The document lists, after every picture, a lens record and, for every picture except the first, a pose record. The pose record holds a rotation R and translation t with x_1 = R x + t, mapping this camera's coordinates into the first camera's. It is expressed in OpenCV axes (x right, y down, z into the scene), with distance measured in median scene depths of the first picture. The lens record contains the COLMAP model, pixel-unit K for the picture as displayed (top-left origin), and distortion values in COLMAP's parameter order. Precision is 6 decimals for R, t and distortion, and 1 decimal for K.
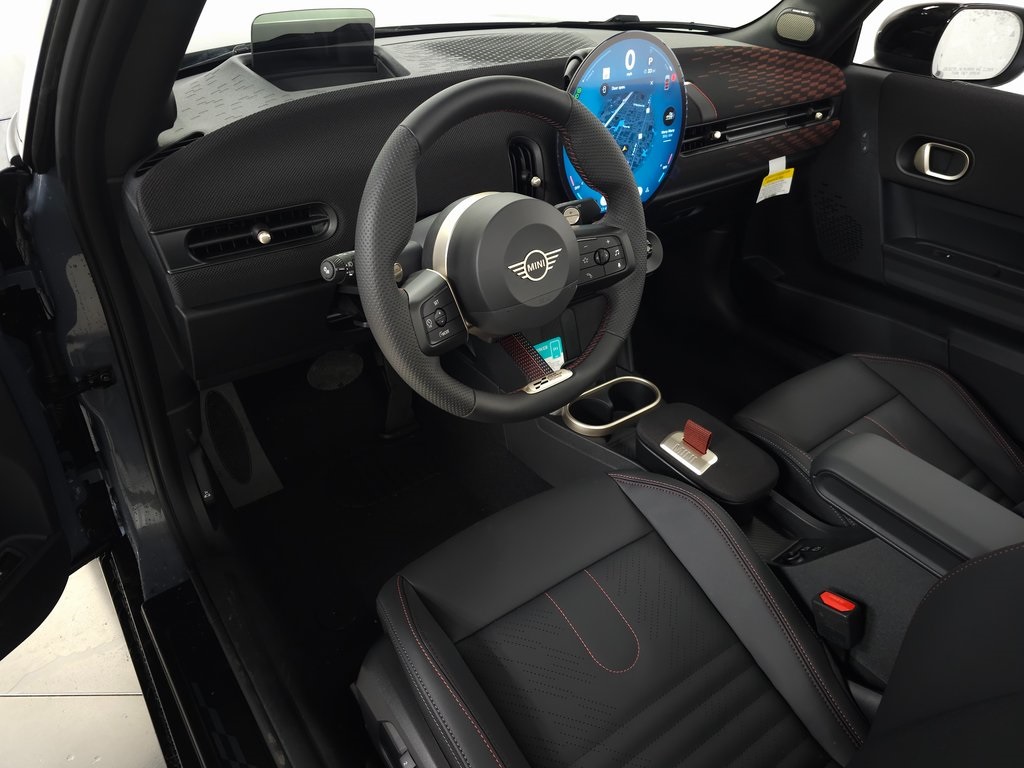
lens RADIAL K [[689.9, 0, 512.0], [0, 689.9, 384.0], [0, 0, 1]] dist [0.064741, -0.064489]
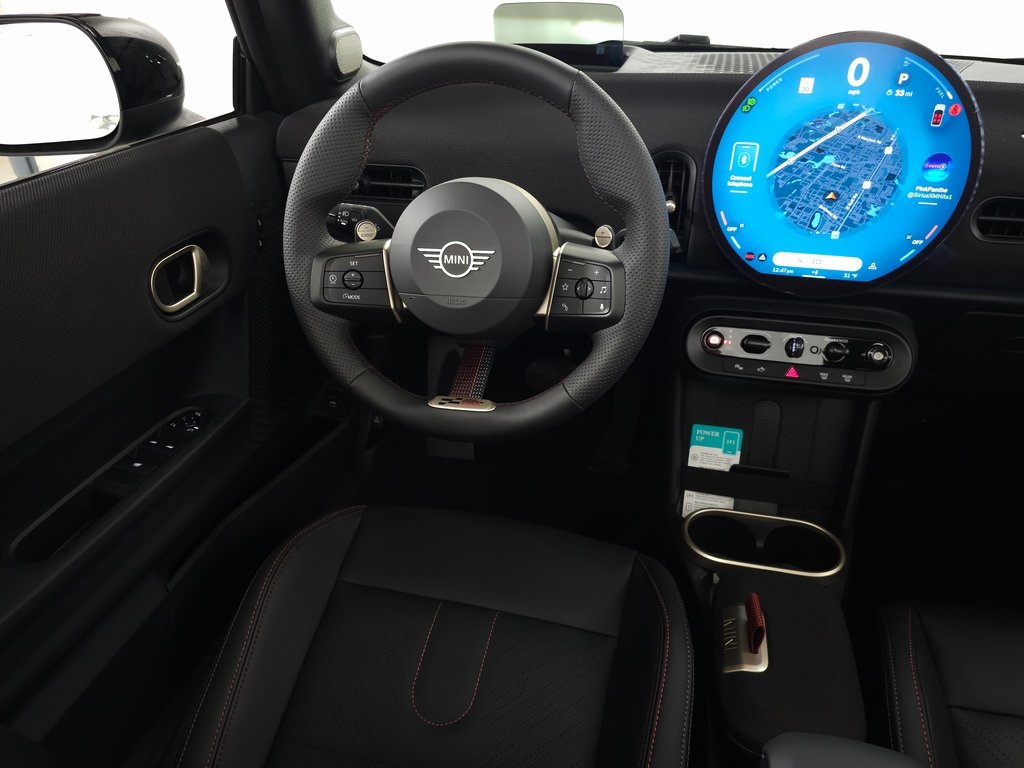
lens RADIAL K [[704.8, 0, 512.0], [0, 704.8, 384.0], [0, 0, 1]] dist [0.041394, -0.049741]
pose [[0.644857, 0.361390, -0.673466, 0.507936], [-0.413825, 0.905909, 0.089876, -0.098012], [0.642579, 0.220740, 0.733734, 0.309551]]
